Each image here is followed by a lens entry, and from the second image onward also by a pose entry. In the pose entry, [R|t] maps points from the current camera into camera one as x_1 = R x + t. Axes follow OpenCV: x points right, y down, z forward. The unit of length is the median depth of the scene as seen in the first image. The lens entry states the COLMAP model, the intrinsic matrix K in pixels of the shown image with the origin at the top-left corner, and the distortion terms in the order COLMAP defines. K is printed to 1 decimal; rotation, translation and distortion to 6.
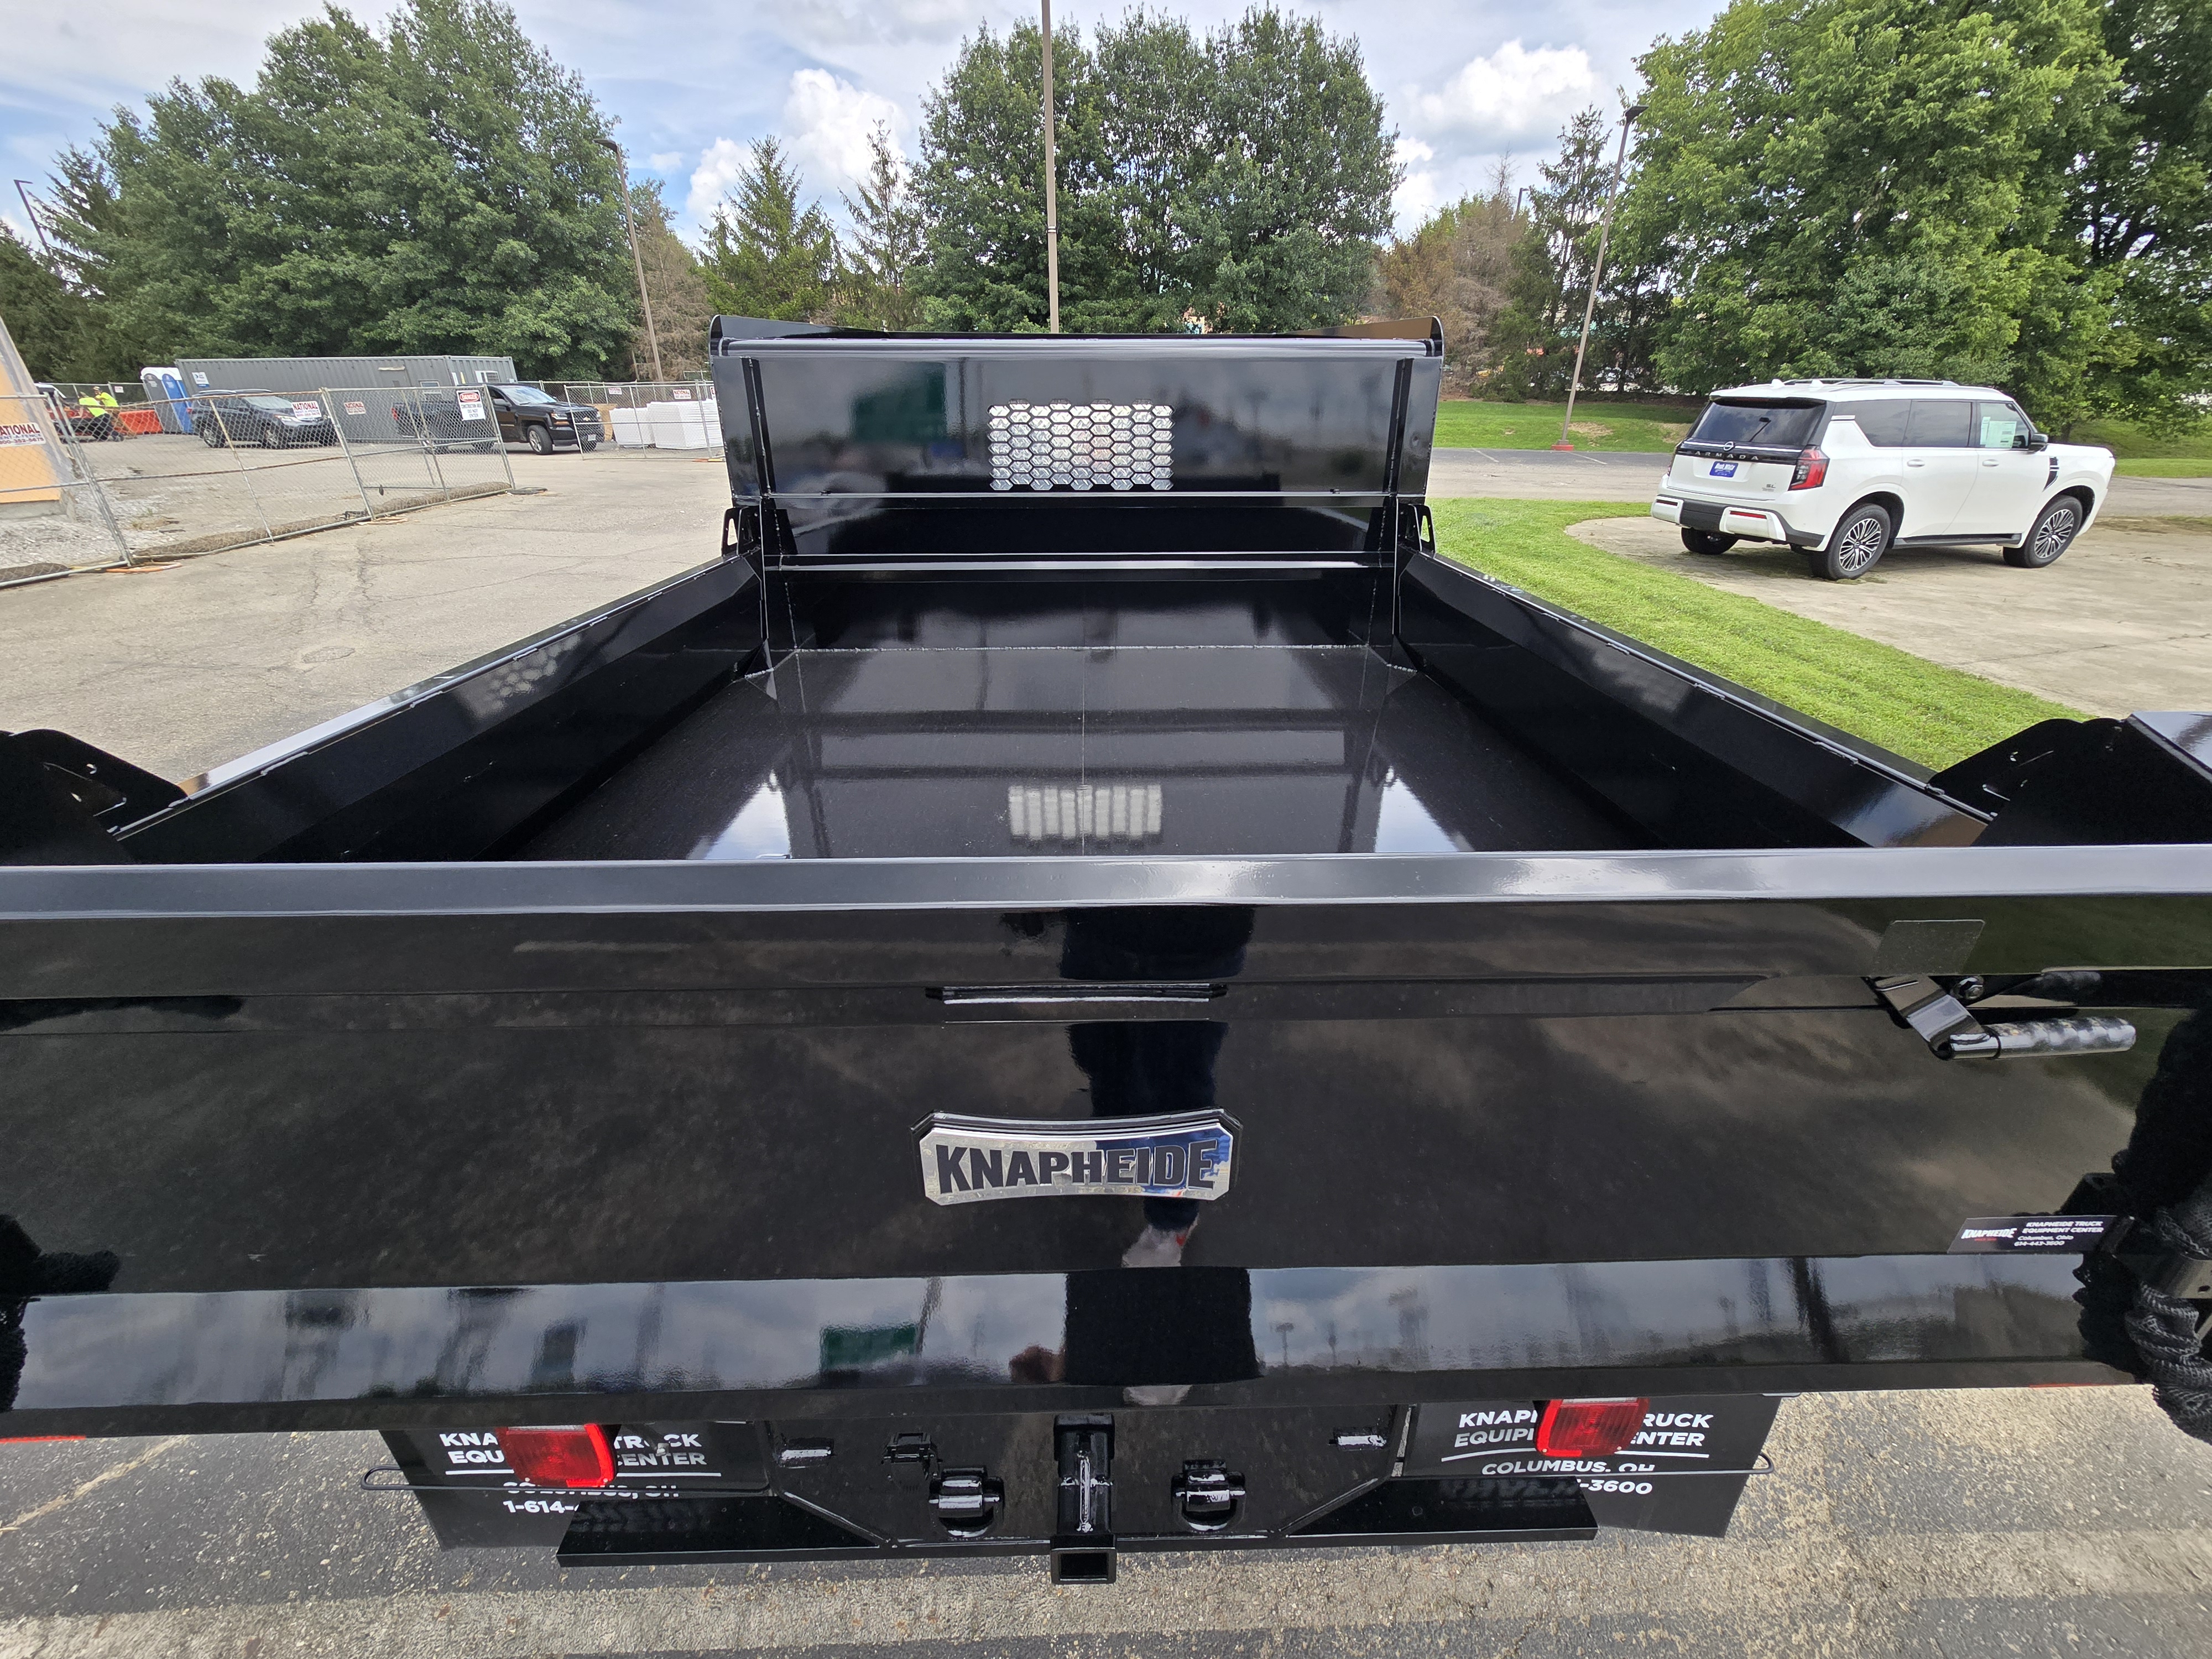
lens RADIAL K [[919.5, 0, 1104.6], [0, 919.5, 817.1], [0, 0, 1]] dist [0.000505, 0.002533]
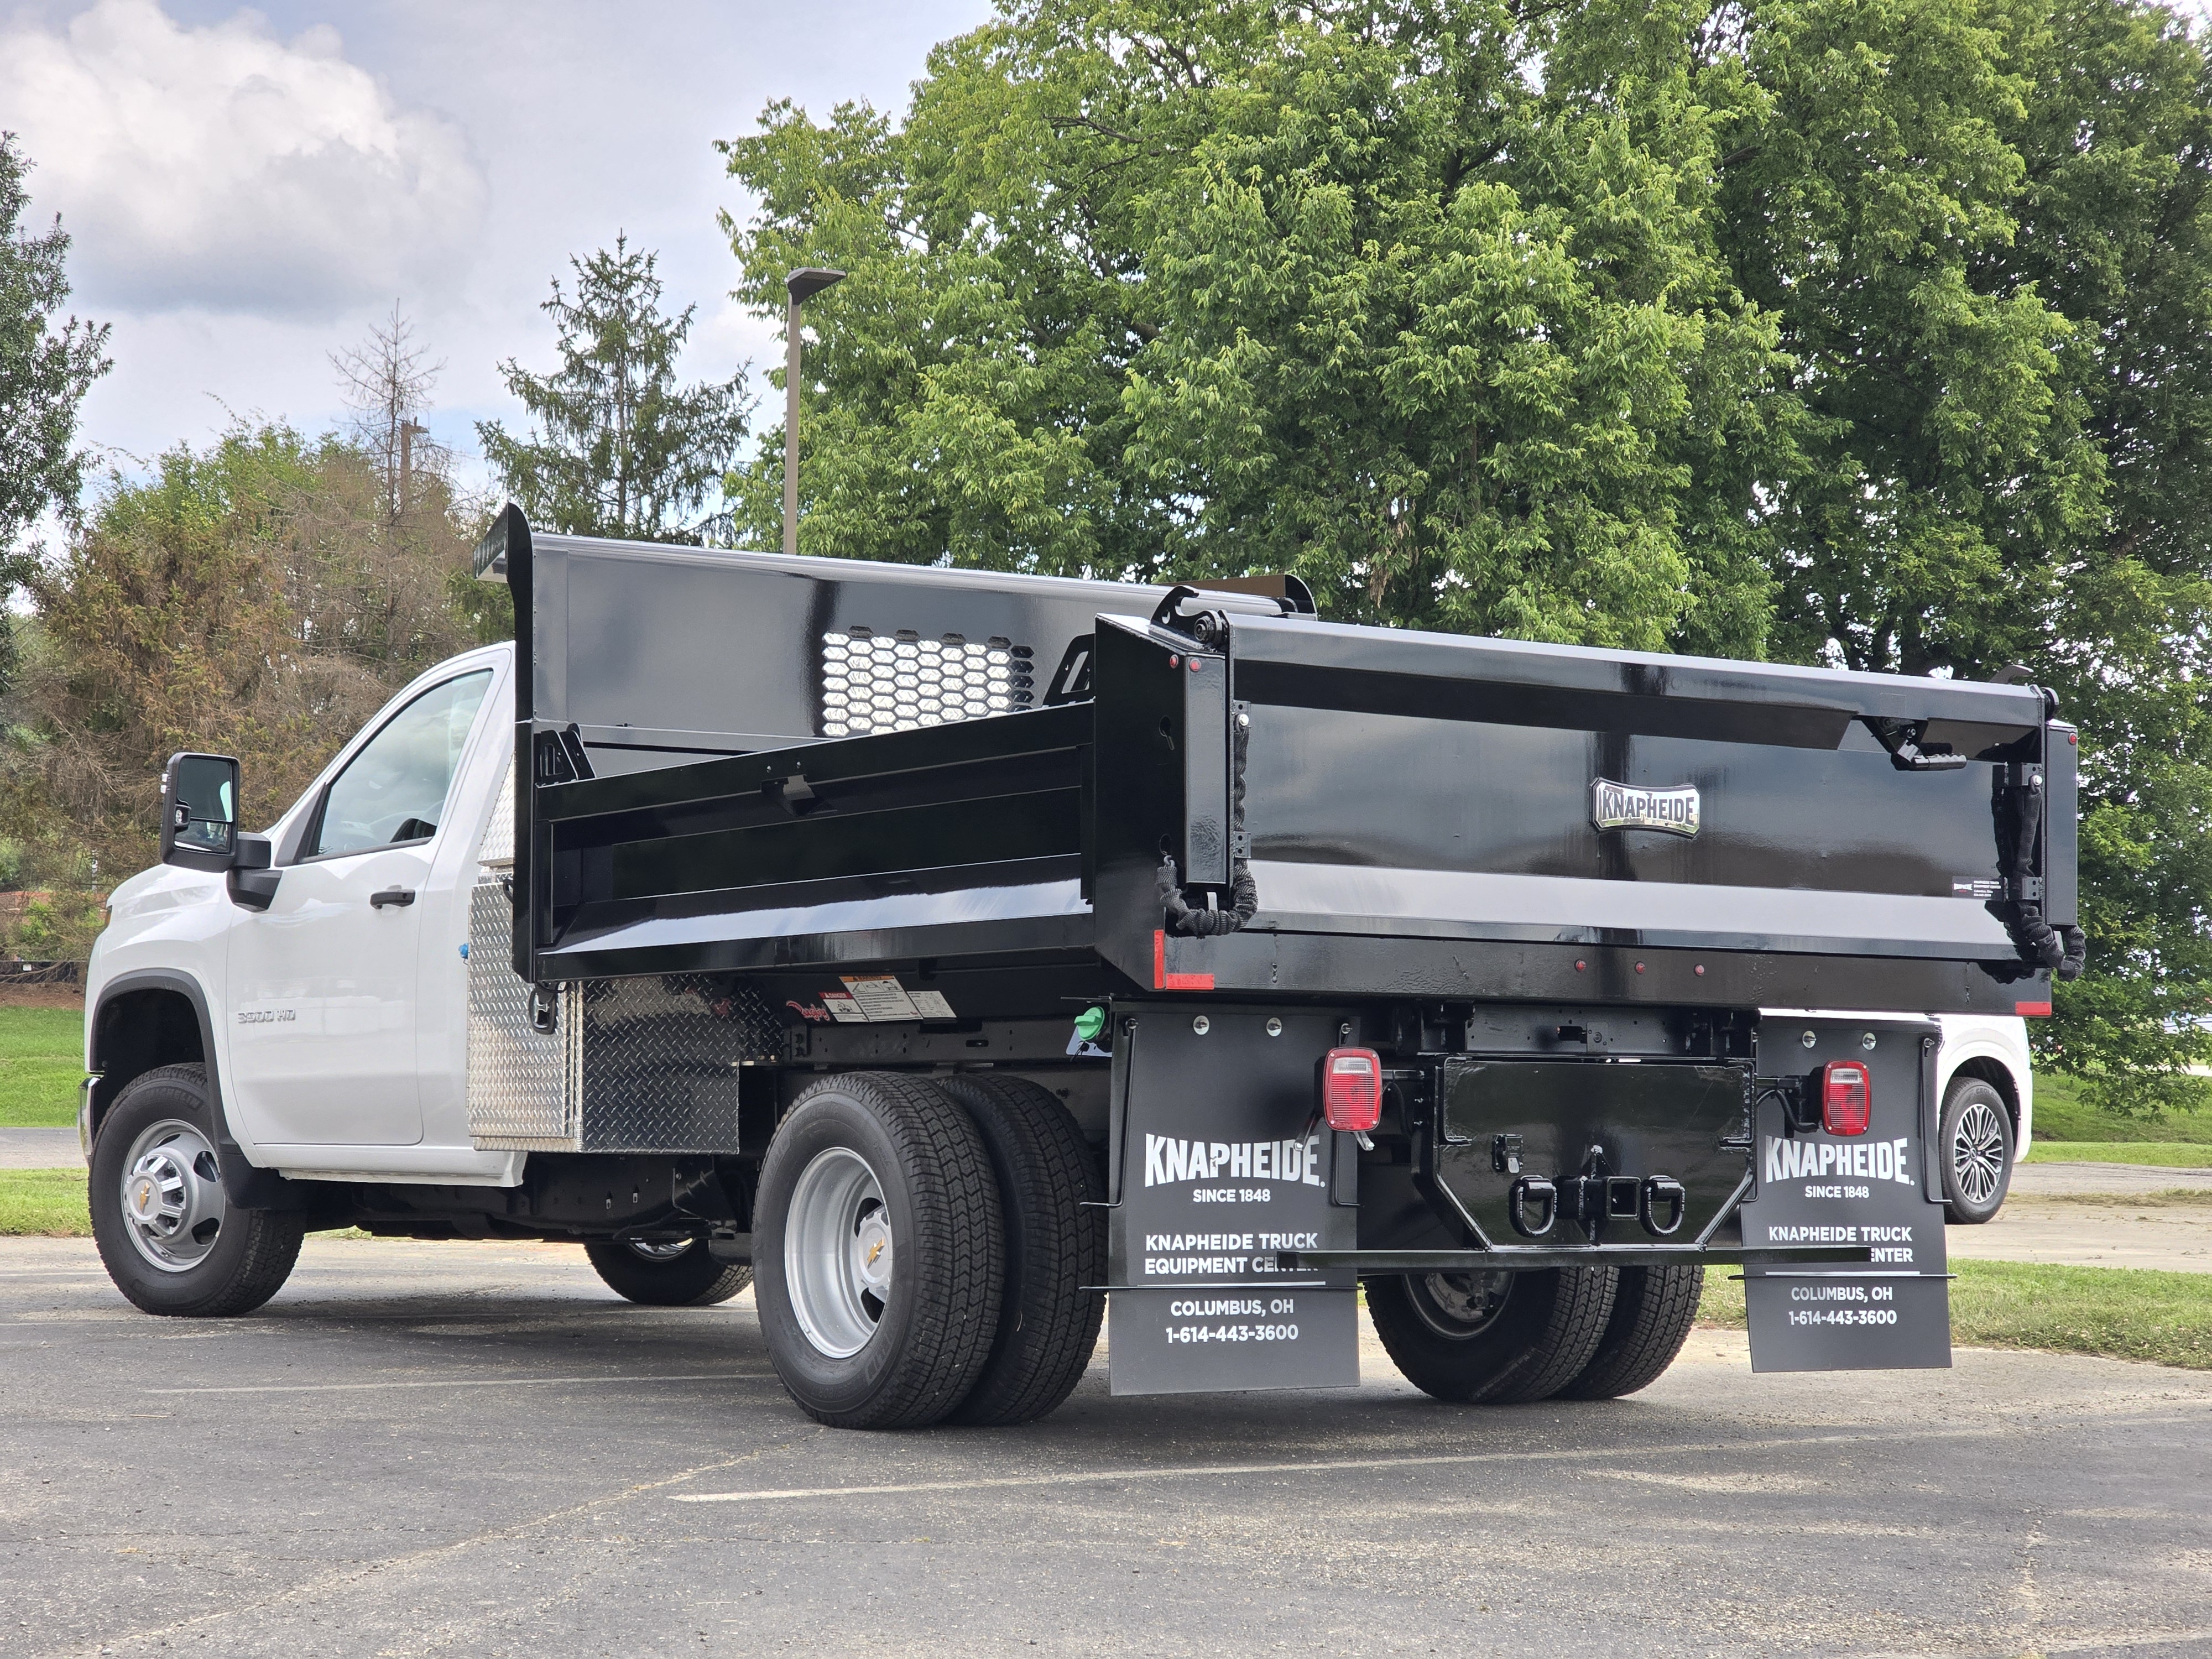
lens RADIAL K [[4415.8, 0, 1105.4], [0, 4415.8, 830.4], [0, 0, 1]] dist [0.146088, 0.000000]
pose [[0.839365, 0.040341, 0.542069, -0.283329], [0.224891, 0.882116, -0.413879, 0.189865], [-0.494864, 0.469302, 0.731345, -0.251241]]
